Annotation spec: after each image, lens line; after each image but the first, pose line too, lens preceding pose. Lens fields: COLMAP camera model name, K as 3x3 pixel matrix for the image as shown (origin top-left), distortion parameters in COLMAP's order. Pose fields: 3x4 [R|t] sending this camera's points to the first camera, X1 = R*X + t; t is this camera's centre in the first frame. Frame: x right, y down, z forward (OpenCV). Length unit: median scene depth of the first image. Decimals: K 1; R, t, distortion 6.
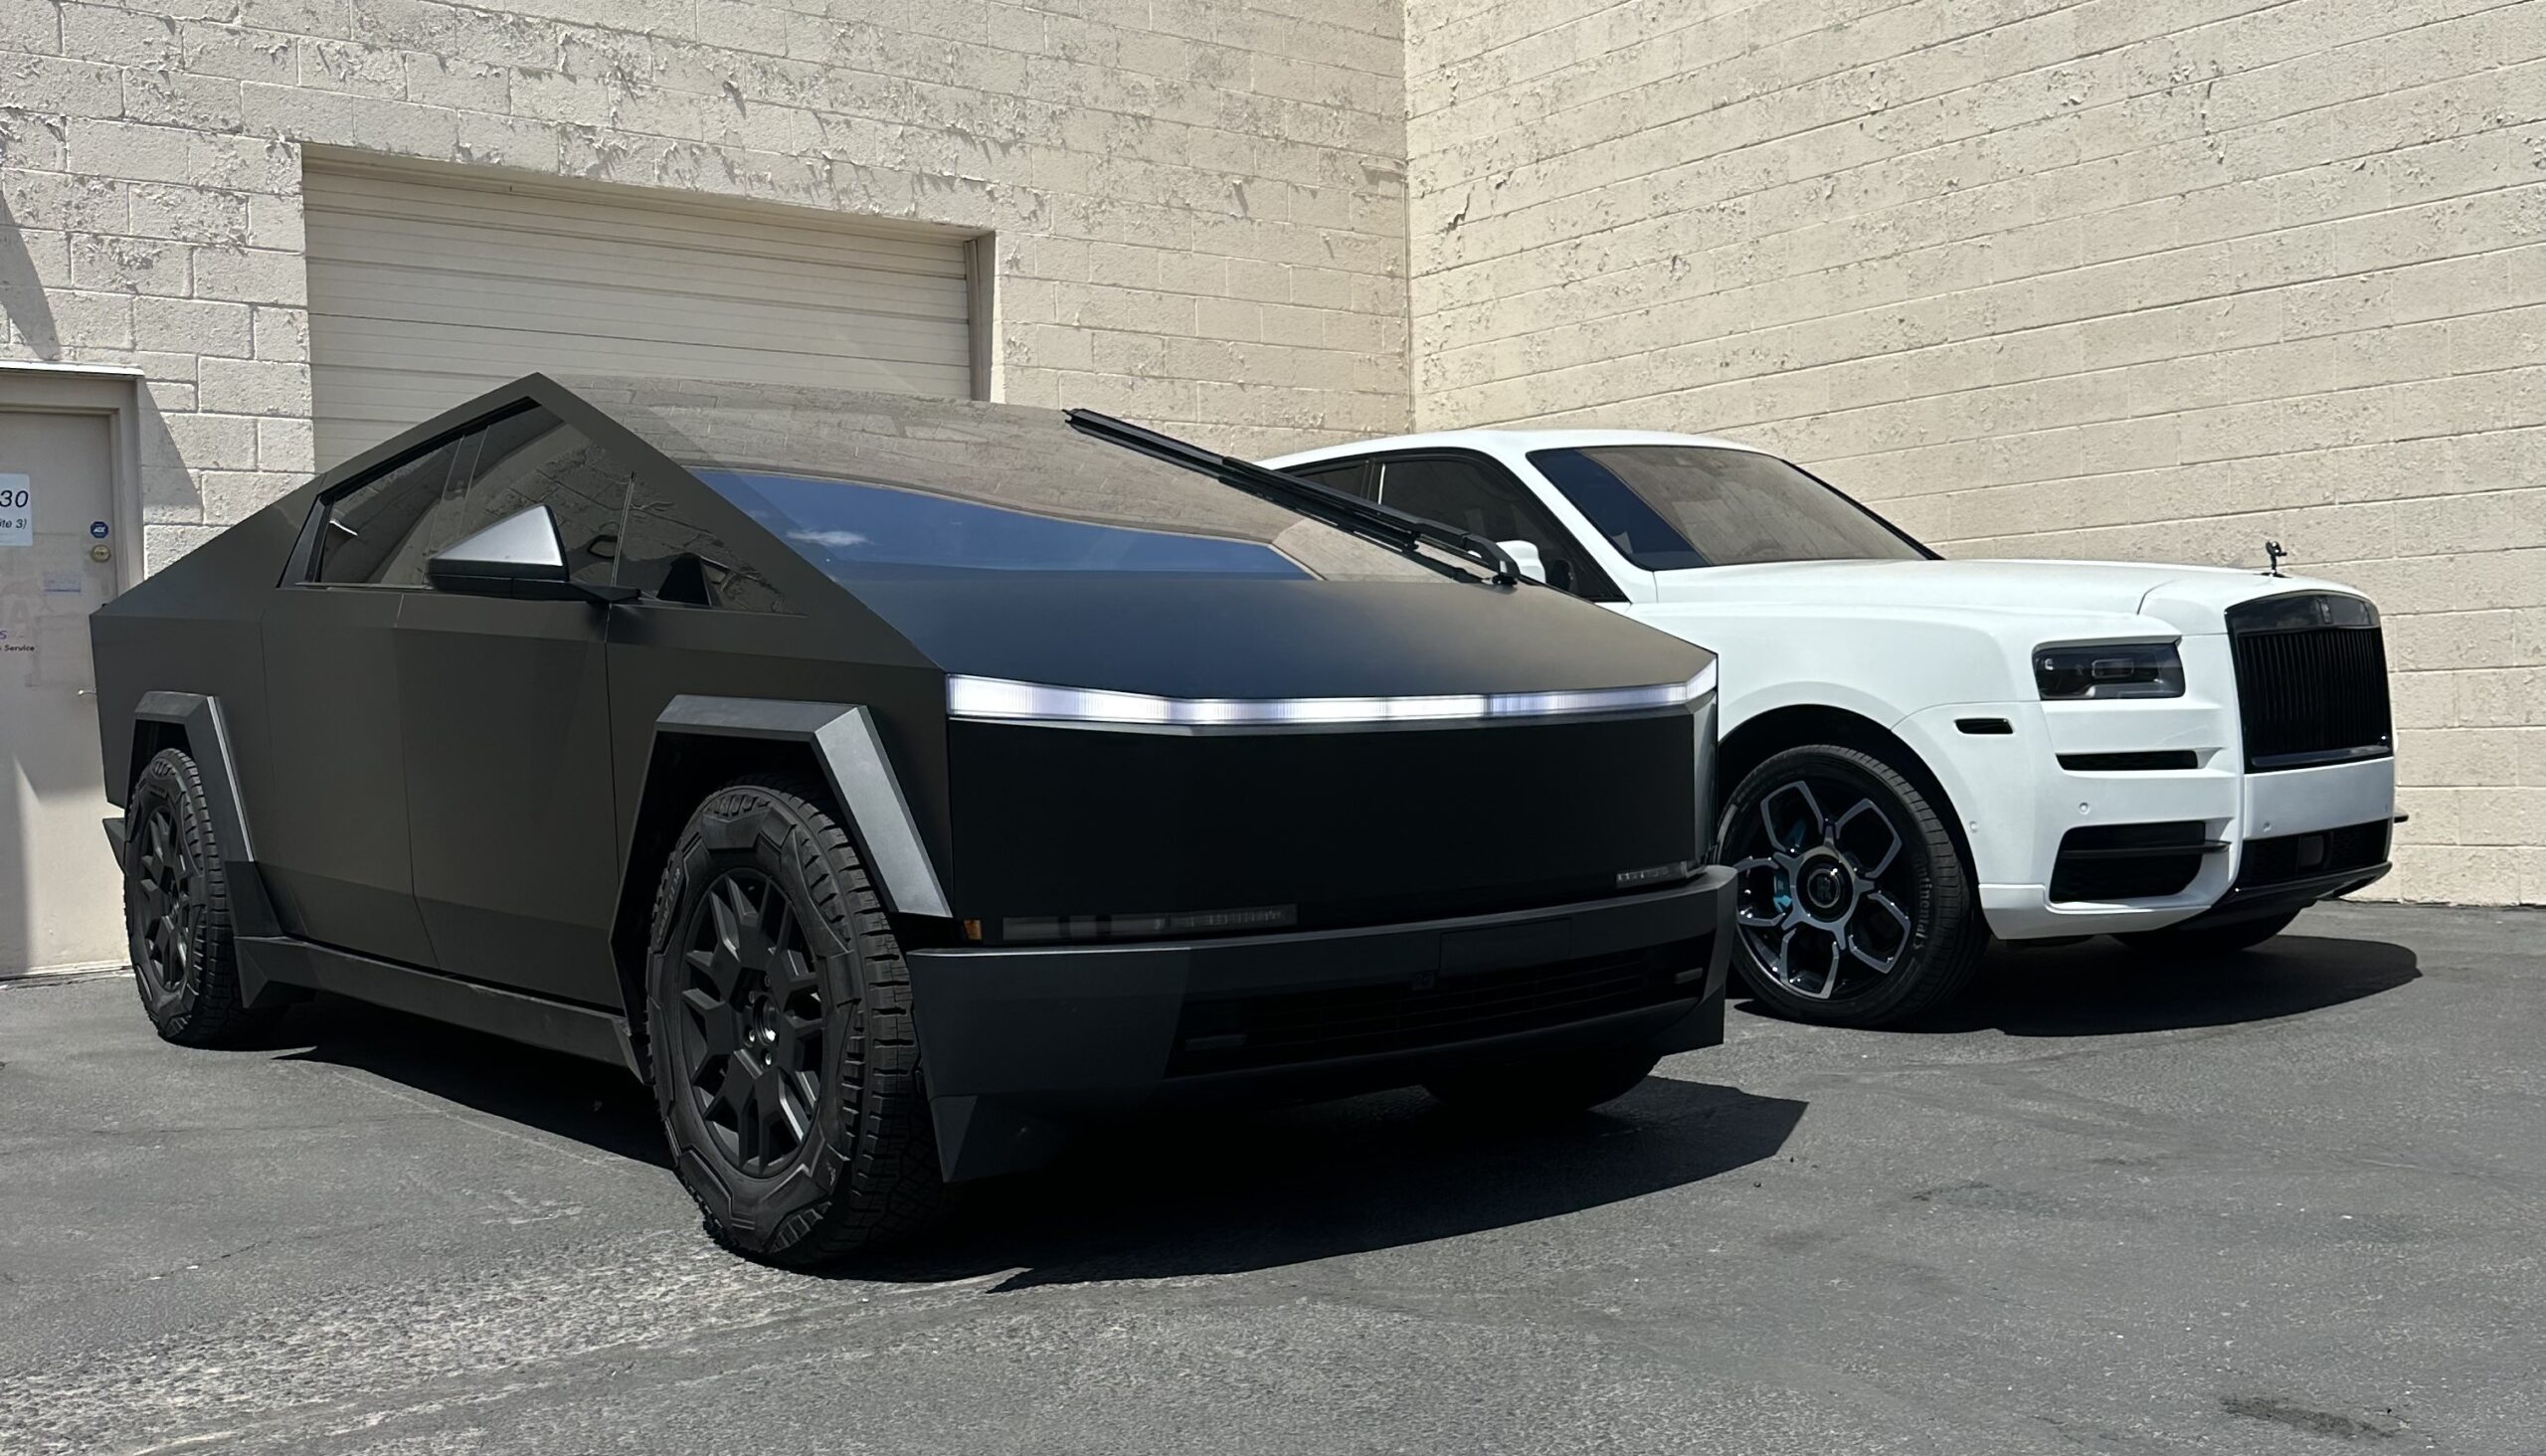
lens RADIAL K [[2188.0, 0, 1273.0], [0, 2188.0, 728.0], [0, 0, 1]] dist [-0.003351, -0.003241]
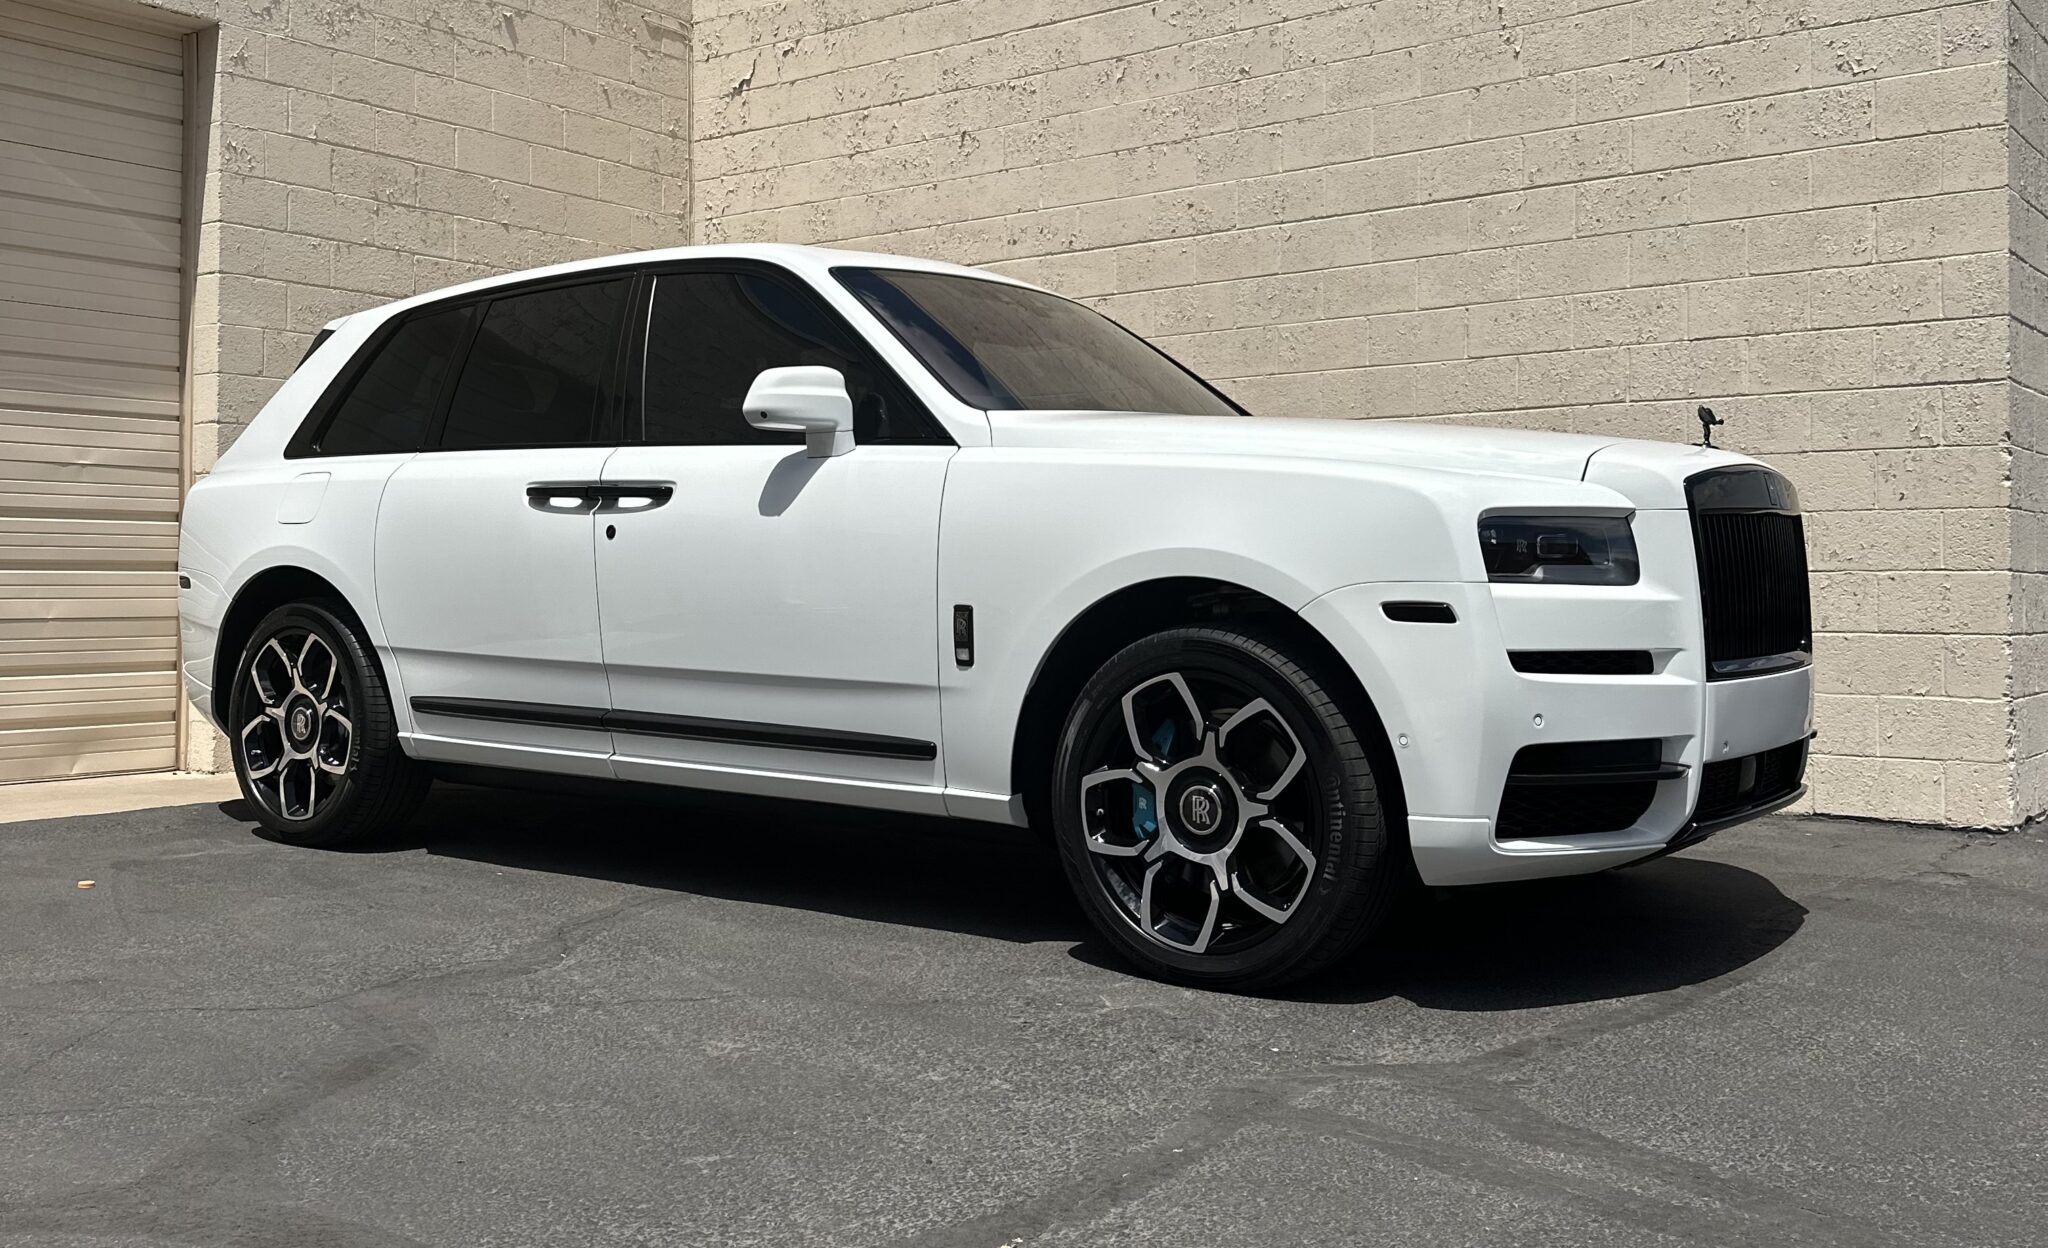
lens RADIAL K [[1893.2, 0, 1023.2], [0, 1893.2, 570.3], [0, 0, 1]] dist [0.298071, -0.629462]
pose [[0.970660, 0.038115, 0.237415, 0.016889], [-0.034019, 0.999194, -0.021324, 0.002600], [-0.238037, 0.012621, 0.971174, 0.252020]]
